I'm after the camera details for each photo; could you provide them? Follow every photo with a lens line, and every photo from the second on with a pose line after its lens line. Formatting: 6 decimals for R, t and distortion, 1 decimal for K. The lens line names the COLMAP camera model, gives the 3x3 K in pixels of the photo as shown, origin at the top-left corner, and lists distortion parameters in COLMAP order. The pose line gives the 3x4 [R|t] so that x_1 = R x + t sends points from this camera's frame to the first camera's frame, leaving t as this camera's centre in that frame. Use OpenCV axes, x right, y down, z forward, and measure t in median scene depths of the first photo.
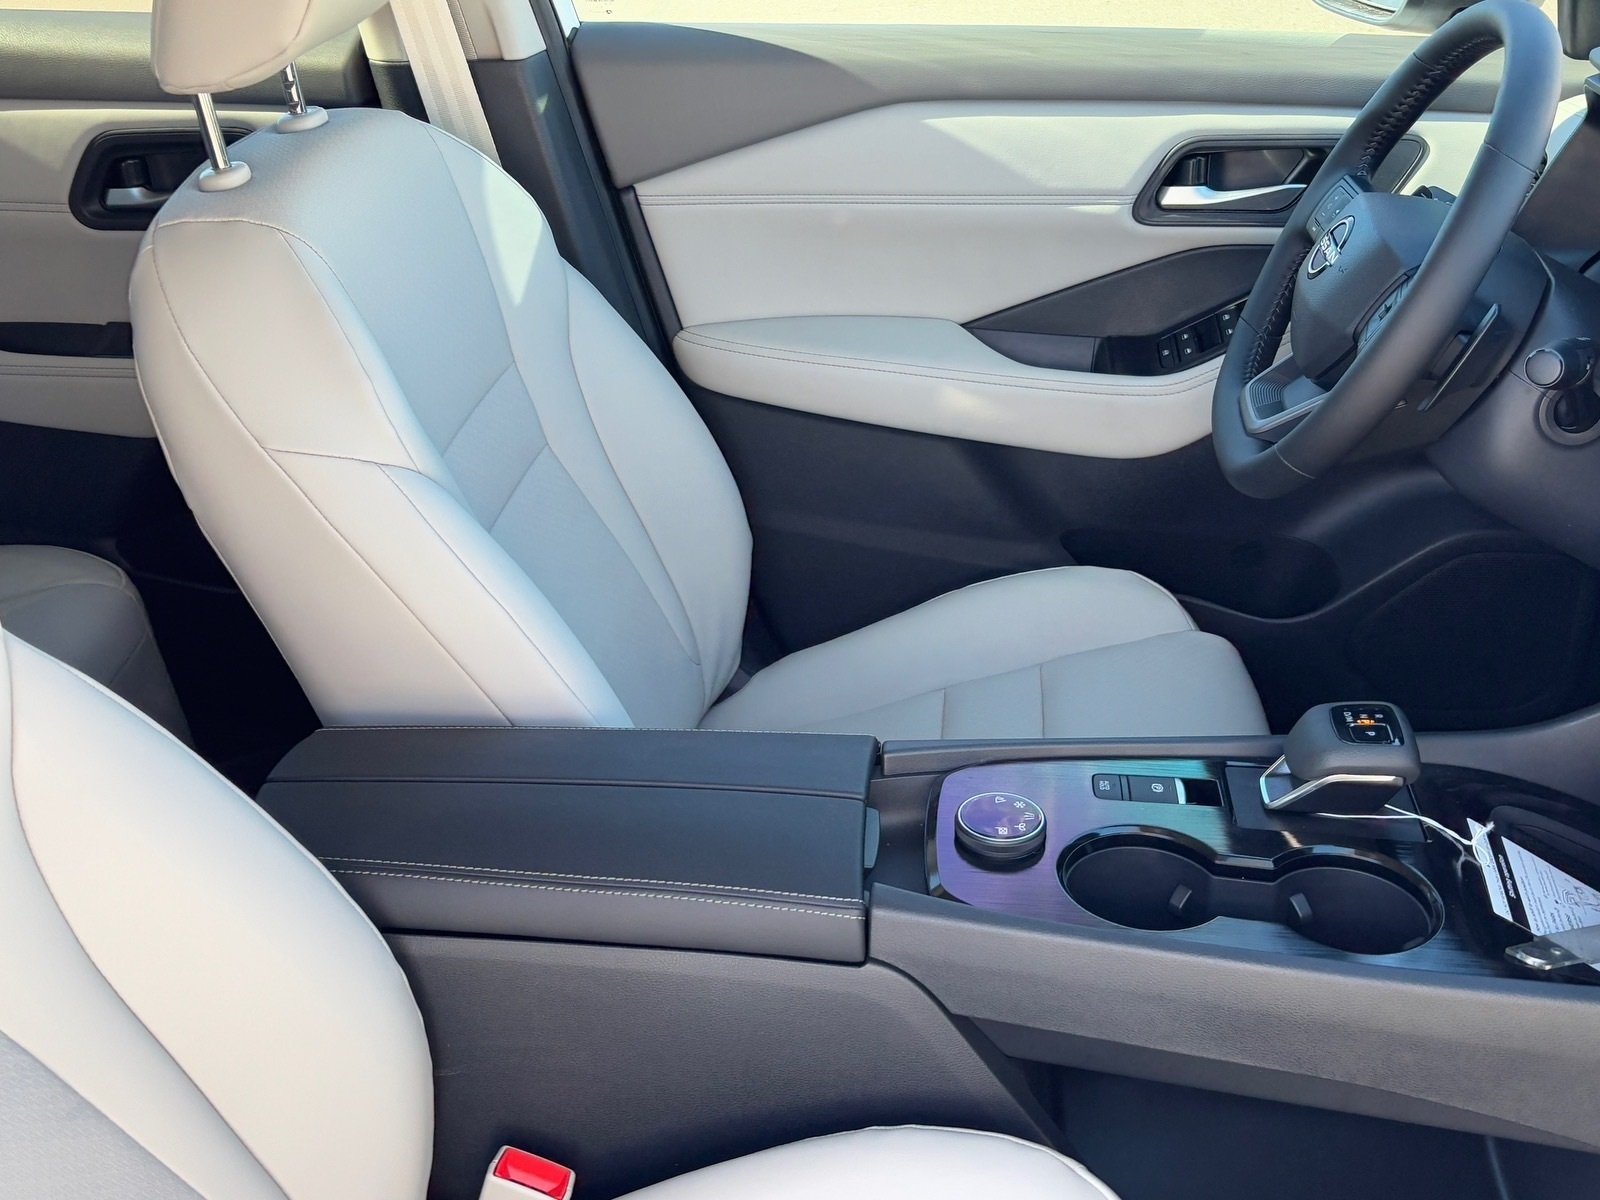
lens RADIAL K [[1886.5, 0, 800.0], [0, 1886.5, 600.0], [0, 0, 1]] dist [0.151505, -0.824802]
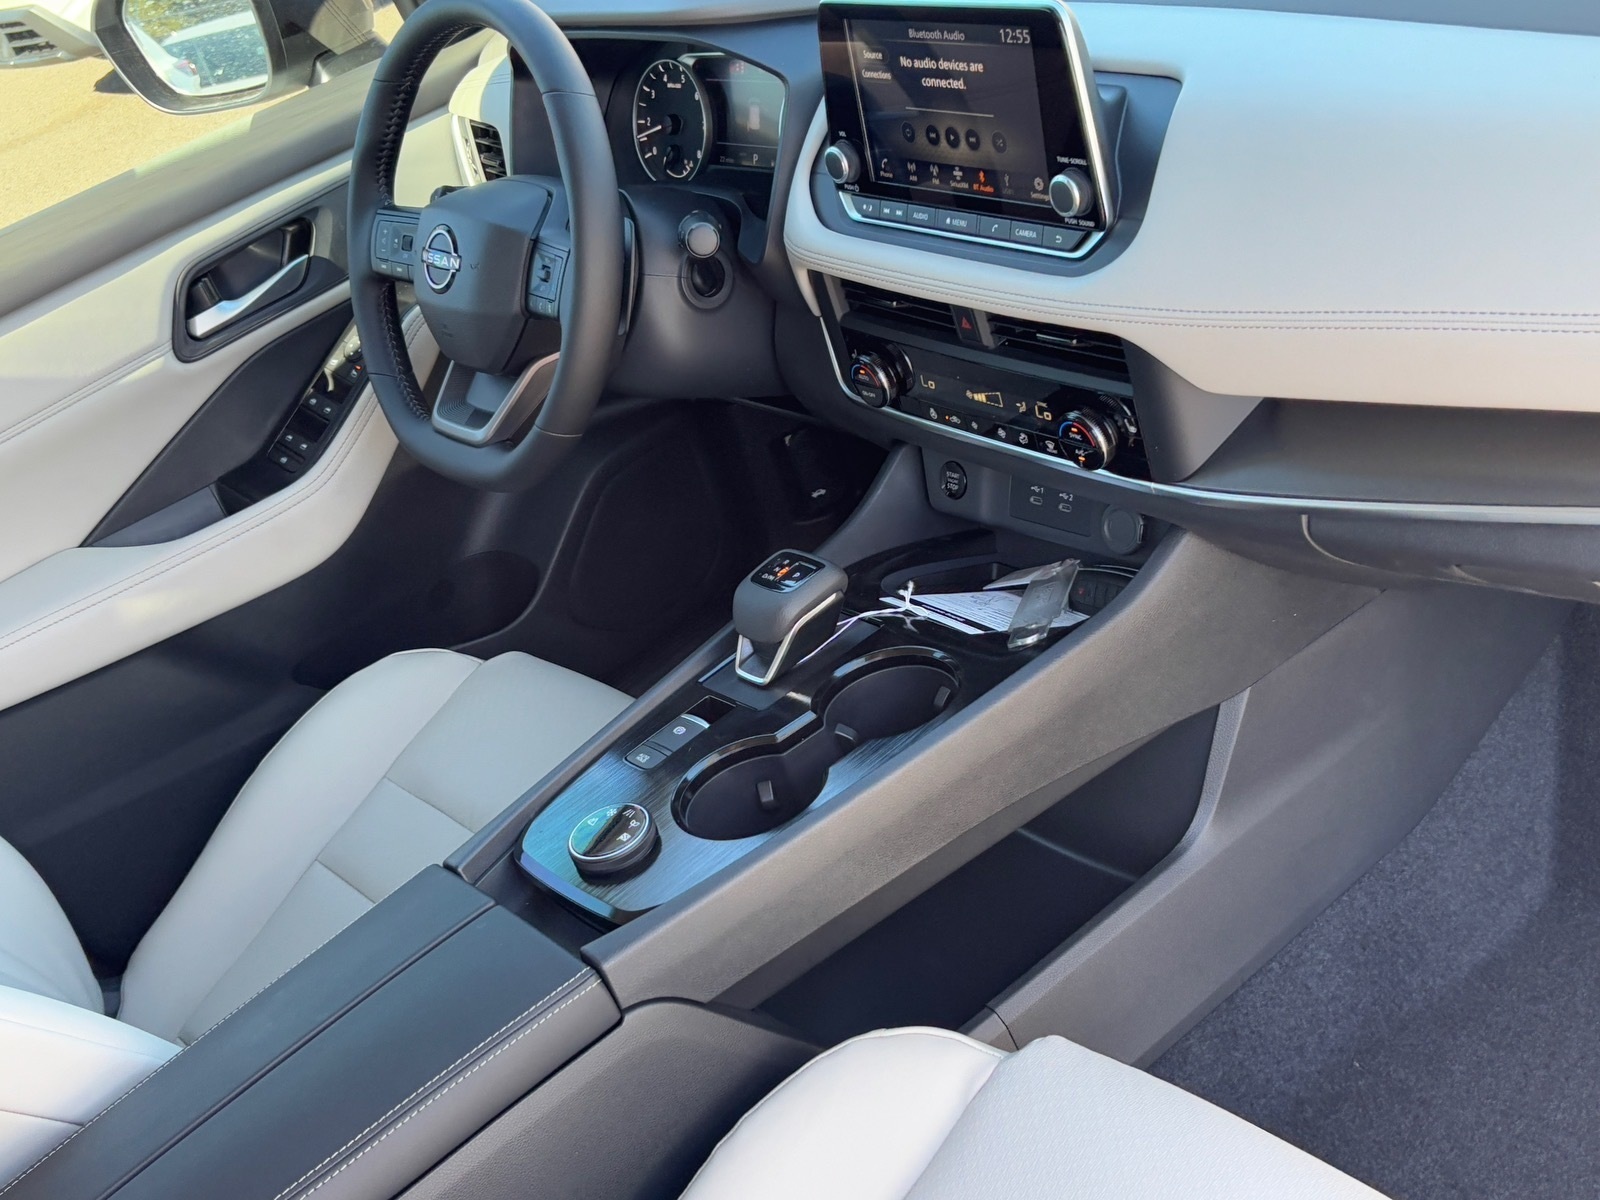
lens RADIAL K [[1886.5, 0, 800.0], [0, 1886.5, 600.0], [0, 0, 1]] dist [0.151505, -0.824802]
pose [[0.639727, -0.524743, 0.561600, -0.256086], [0.567245, 0.815380, 0.115709, -0.035212], [-0.518634, 0.244542, 0.819279, 0.065337]]
